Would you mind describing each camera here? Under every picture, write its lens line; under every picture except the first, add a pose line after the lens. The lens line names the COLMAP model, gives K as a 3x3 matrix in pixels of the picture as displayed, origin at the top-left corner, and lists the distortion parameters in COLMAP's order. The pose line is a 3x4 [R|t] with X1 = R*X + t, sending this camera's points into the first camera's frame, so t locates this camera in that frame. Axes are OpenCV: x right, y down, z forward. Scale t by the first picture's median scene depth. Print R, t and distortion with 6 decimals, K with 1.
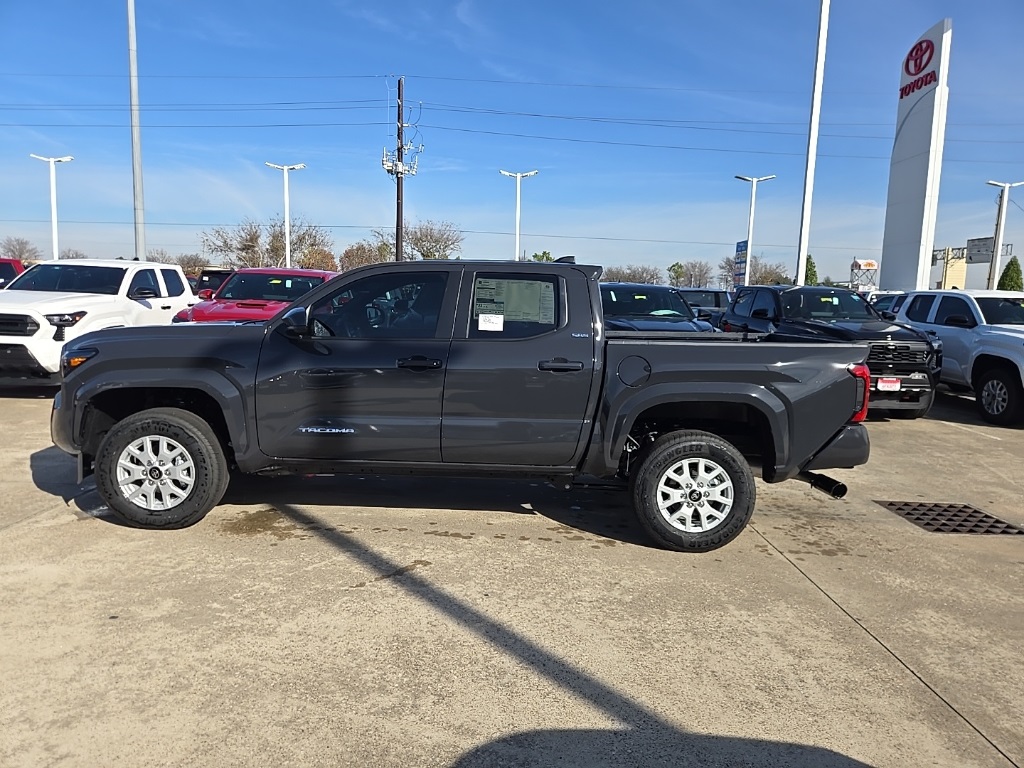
lens RADIAL K [[700.4, 0, 512.8], [0, 700.4, 386.8], [0, 0, 1]] dist [0.025384, -0.007590]
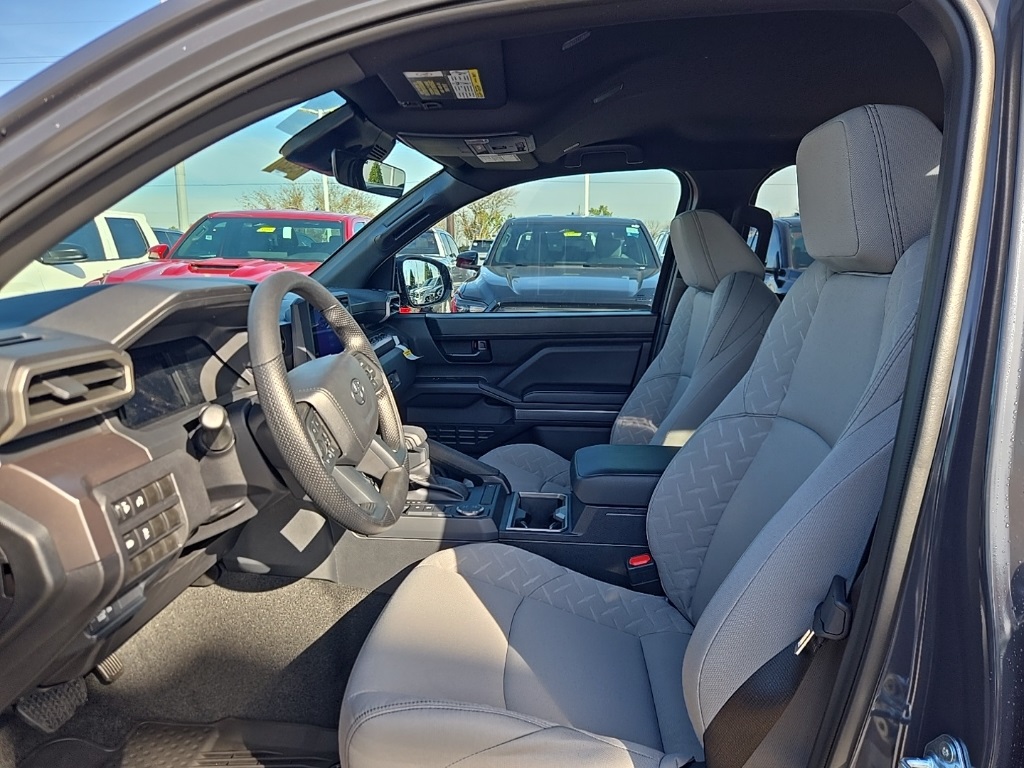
lens RADIAL K [[700.4, 0, 511.0], [0, 700.4, 384.3], [0, 0, 1]] dist [0.025384, -0.007590]
pose [[0.997079, -0.013869, -0.075106, -0.068960], [0.017778, 0.998508, 0.051635, -0.037399], [0.074278, -0.052820, 0.995838, 0.358590]]
